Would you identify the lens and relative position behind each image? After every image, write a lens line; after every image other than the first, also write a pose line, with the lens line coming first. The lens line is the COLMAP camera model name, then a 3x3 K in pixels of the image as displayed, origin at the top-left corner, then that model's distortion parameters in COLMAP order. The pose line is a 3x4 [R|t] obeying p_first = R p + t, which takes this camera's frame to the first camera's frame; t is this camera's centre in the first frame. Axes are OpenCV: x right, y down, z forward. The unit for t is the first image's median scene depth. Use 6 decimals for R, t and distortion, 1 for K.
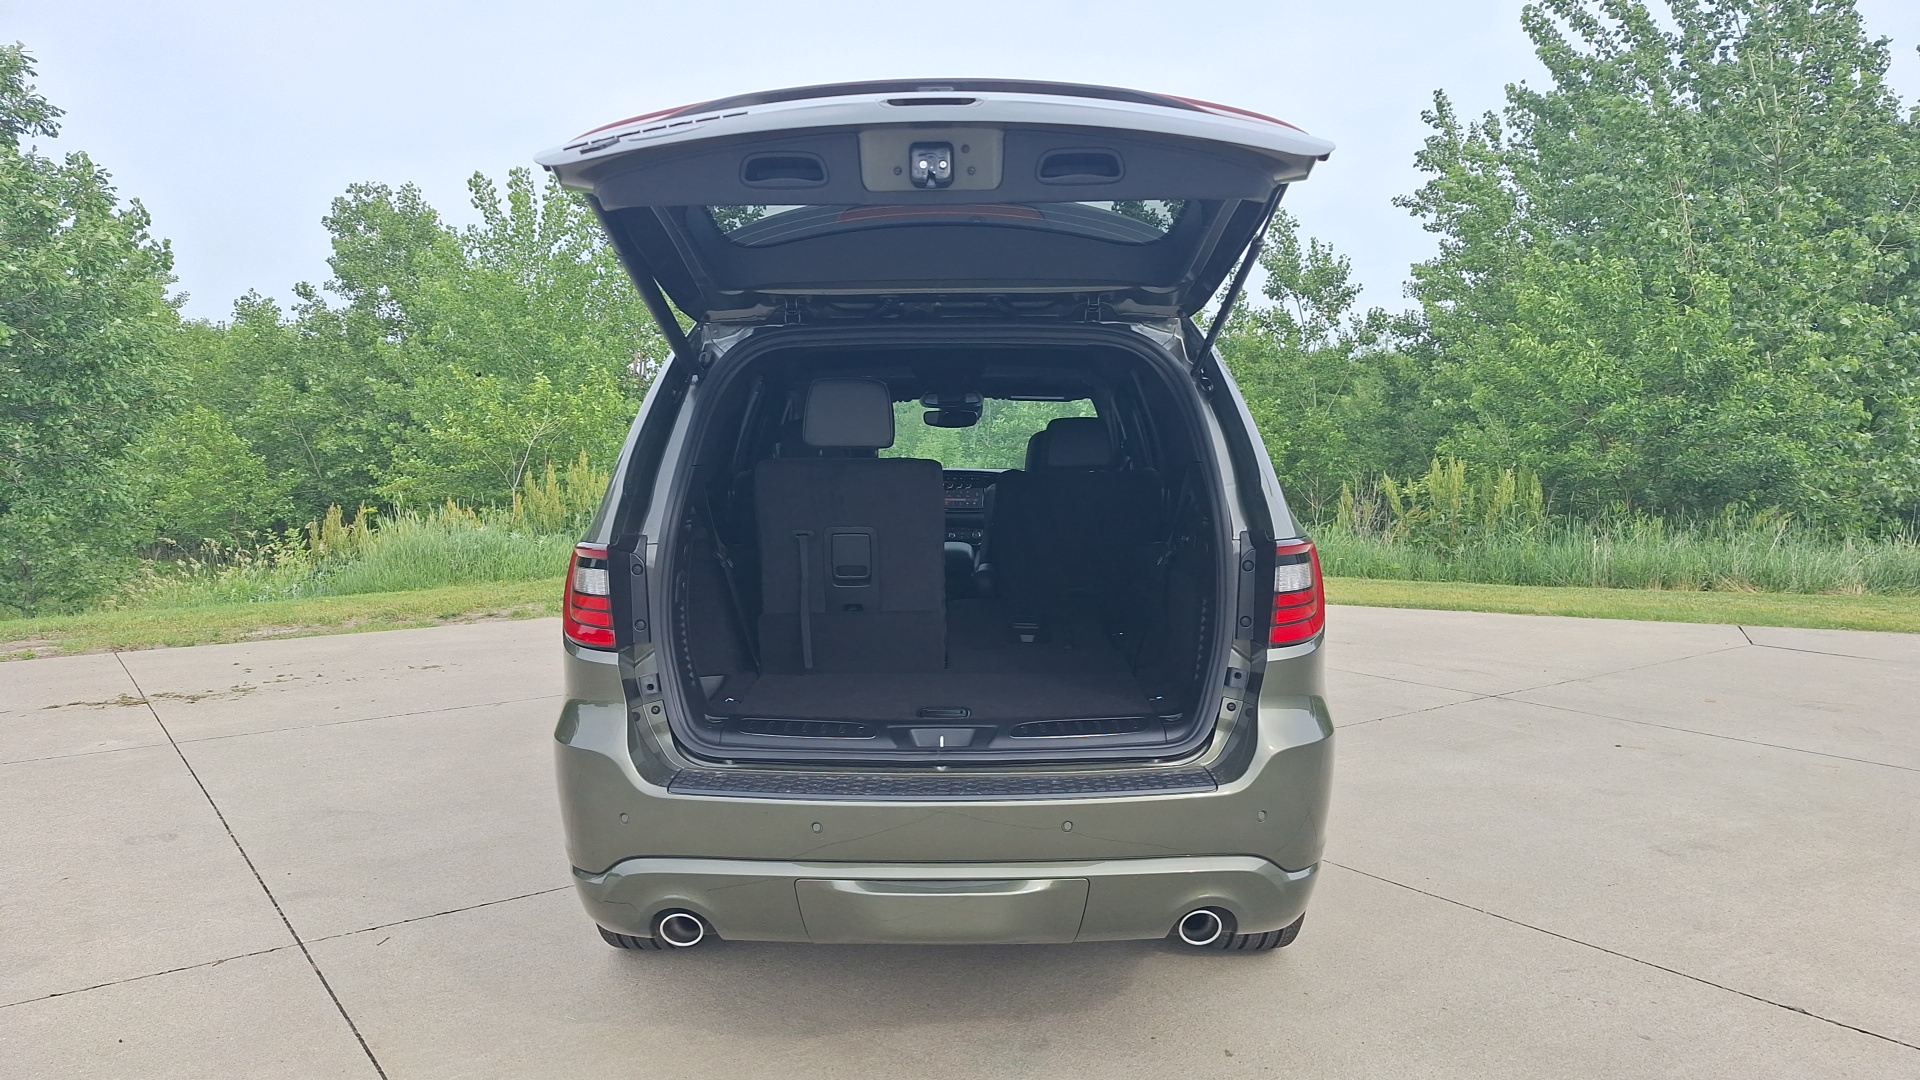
lens RADIAL K [[1400.2, 0, 954.1], [0, 1400.2, 485.3], [0, 0, 1]] dist [0.033705, -0.028741]
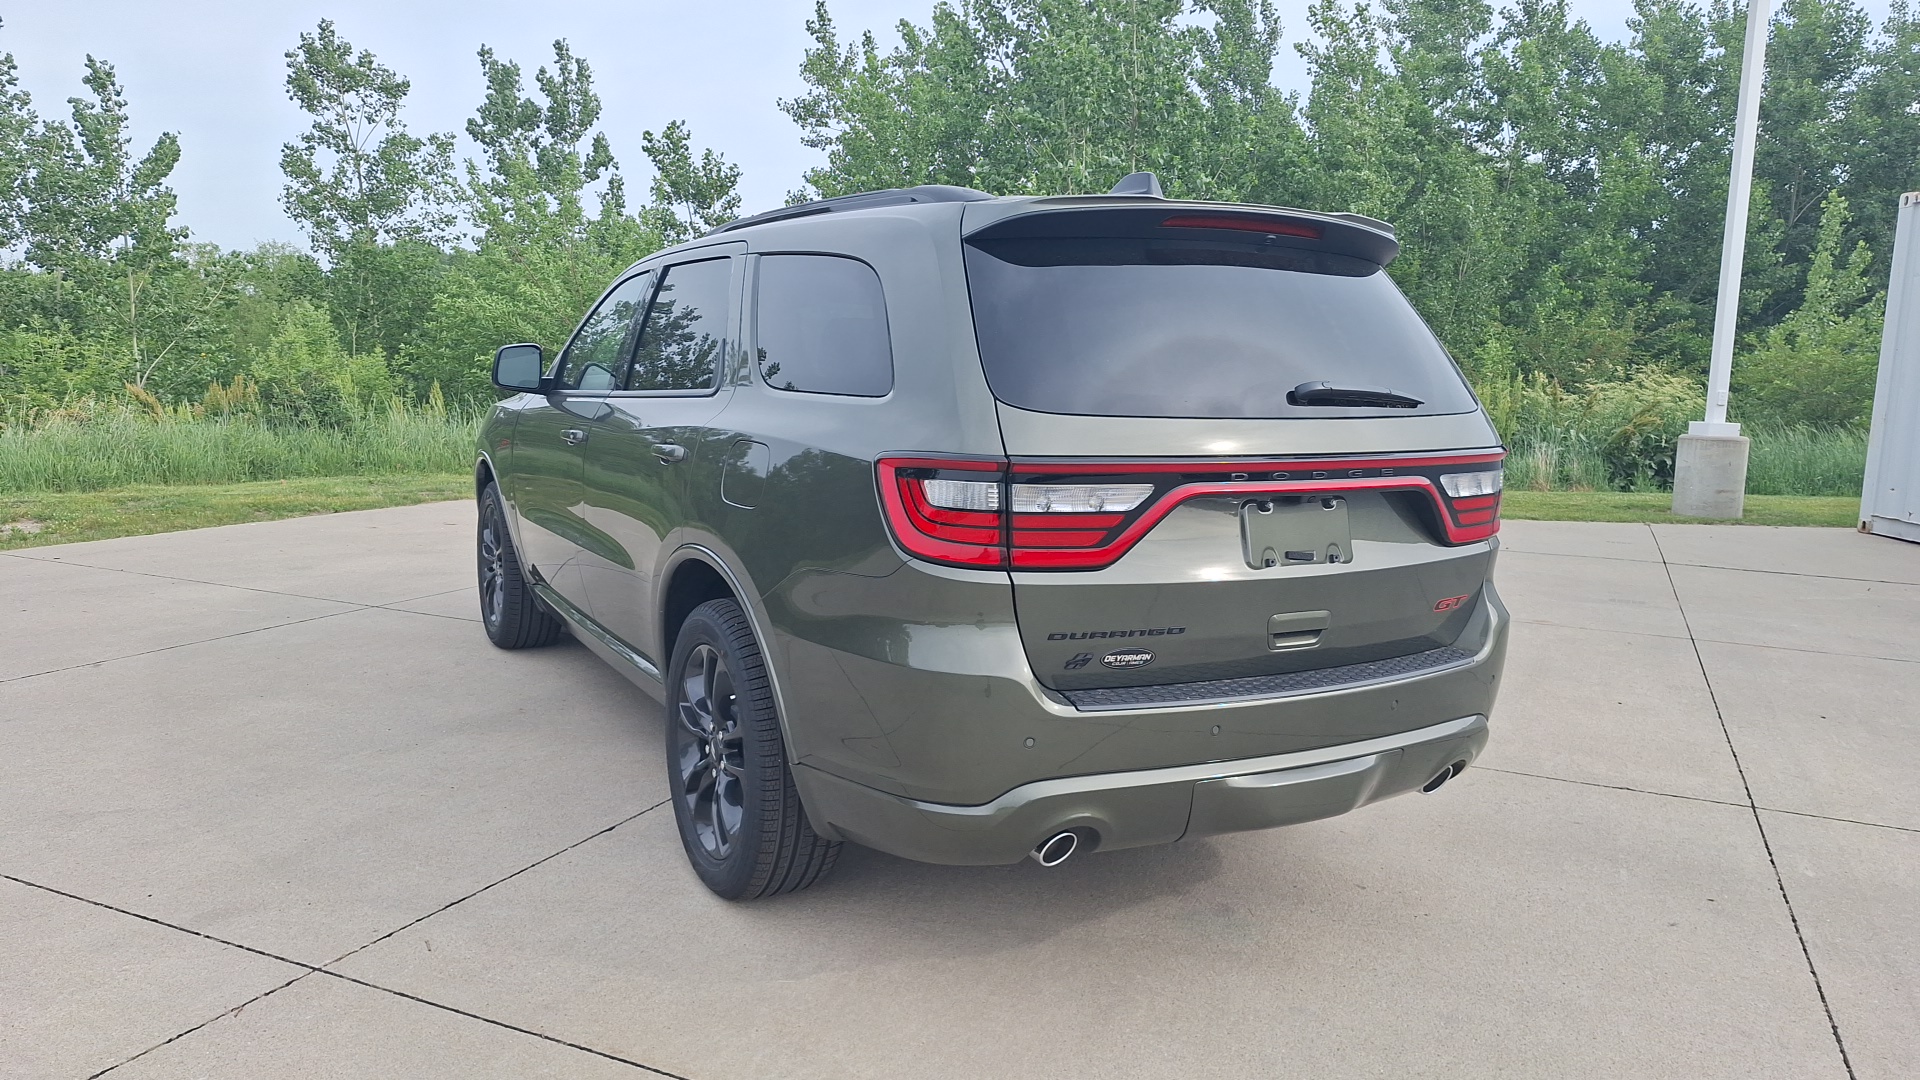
lens RADIAL K [[1401.2, 0, 960.0], [0, 1401.2, 540.0], [0, 0, 1]] dist [0.058986, -0.064523]
pose [[0.855540, -0.041987, 0.516031, -0.632011], [-0.013207, 0.994612, 0.102823, 0.002695], [-0.517568, -0.094785, 0.850376, 0.192869]]
